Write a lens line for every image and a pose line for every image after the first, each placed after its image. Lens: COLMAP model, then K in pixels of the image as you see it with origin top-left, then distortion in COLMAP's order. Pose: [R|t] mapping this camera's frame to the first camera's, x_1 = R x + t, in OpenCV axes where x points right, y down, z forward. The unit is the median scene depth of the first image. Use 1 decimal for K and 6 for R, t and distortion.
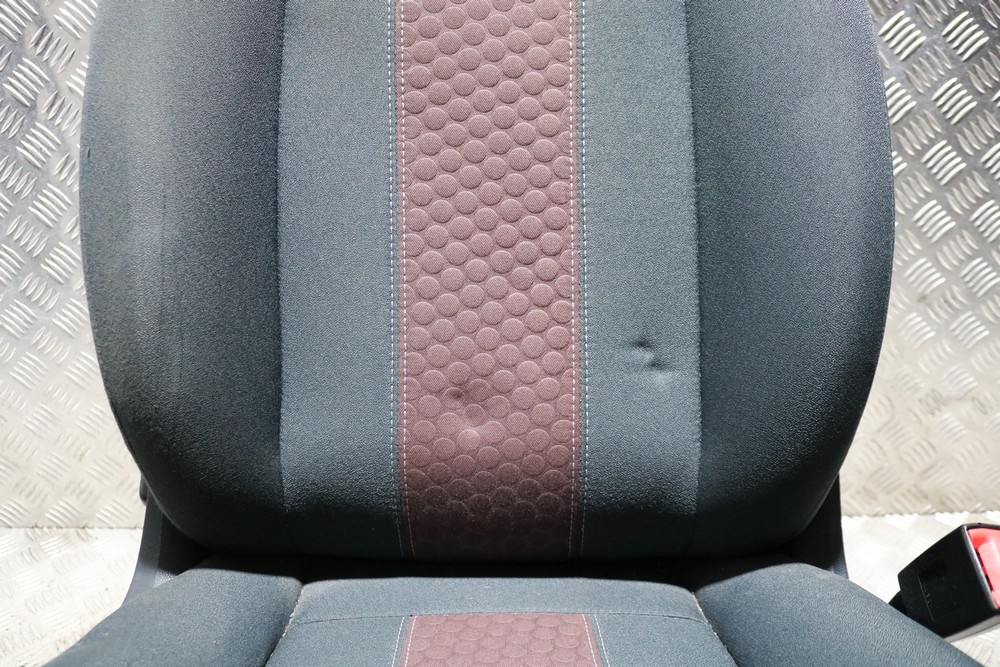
lens RADIAL K [[818.4, 0, 511.5], [0, 818.4, 334.2], [0, 0, 1]] dist [-0.089003, 0.068502]
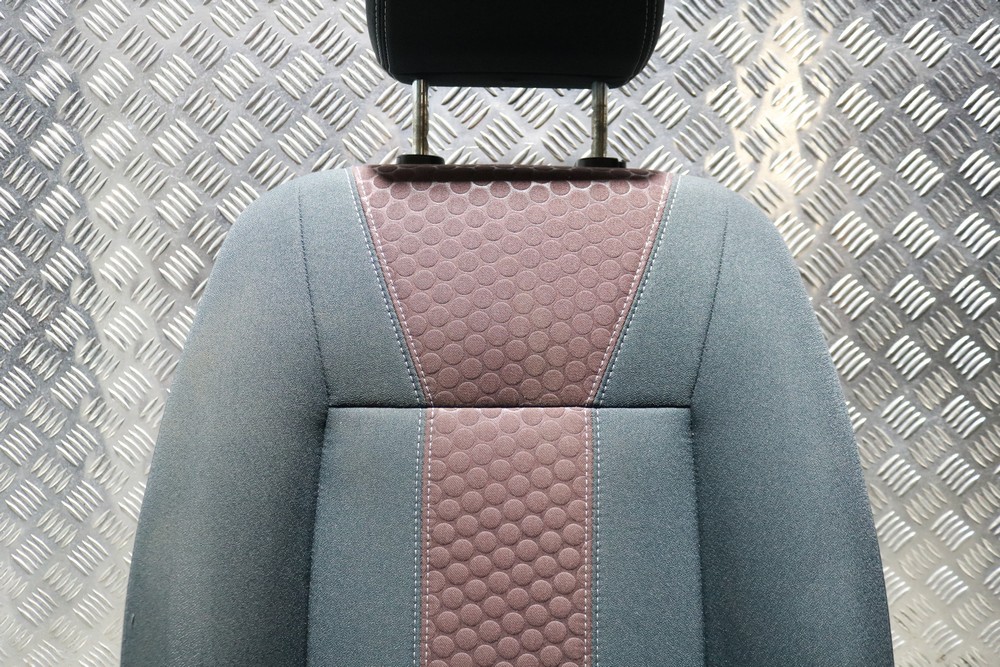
lens RADIAL K [[847.5, 0, 500.0], [0, 847.5, 333.5], [0, 0, 1]] dist [-0.150264, 0.135597]
pose [[0.999312, 0.010243, -0.035658, -0.002022], [-0.017318, 0.978781, -0.204176, -0.246251], [0.032810, 0.204653, 0.978284, -0.093498]]
